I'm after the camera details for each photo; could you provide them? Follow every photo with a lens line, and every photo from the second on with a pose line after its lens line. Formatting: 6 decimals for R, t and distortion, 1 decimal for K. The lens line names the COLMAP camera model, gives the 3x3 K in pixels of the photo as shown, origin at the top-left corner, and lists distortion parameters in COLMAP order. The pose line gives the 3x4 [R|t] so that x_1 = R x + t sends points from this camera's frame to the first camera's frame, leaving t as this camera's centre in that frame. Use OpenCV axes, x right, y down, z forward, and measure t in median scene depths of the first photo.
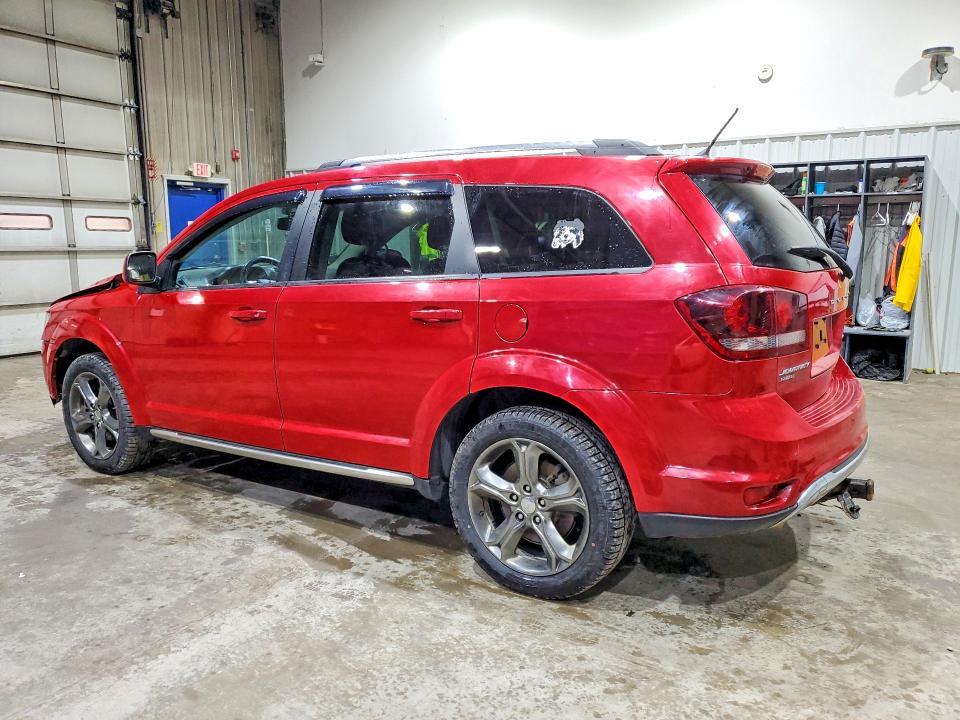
lens RADIAL K [[801.3, 0, 480.0], [0, 801.3, 360.0], [0, 0, 1]] dist [0.009383, 0.073459]
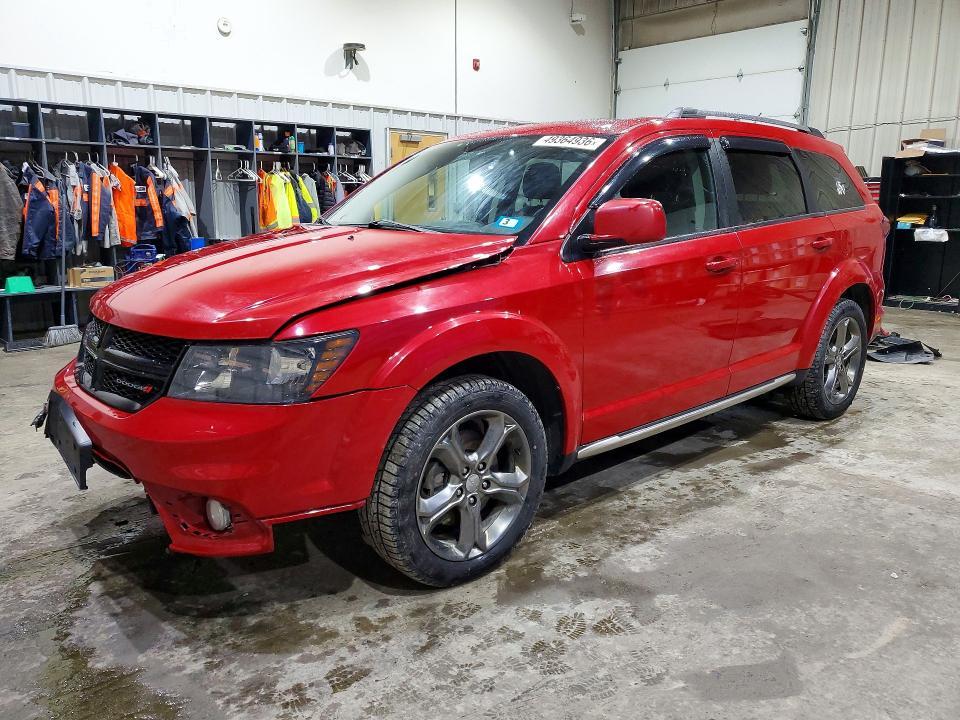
lens RADIAL K [[801.3, 0, 480.0], [0, 801.3, 360.0], [0, 0, 1]] dist [0.009383, 0.073459]
pose [[0.165968, -0.182433, 0.969109, -1.259711], [0.132534, 0.977949, 0.161399, -0.132835], [-0.977184, 0.101652, 0.186487, 1.105665]]
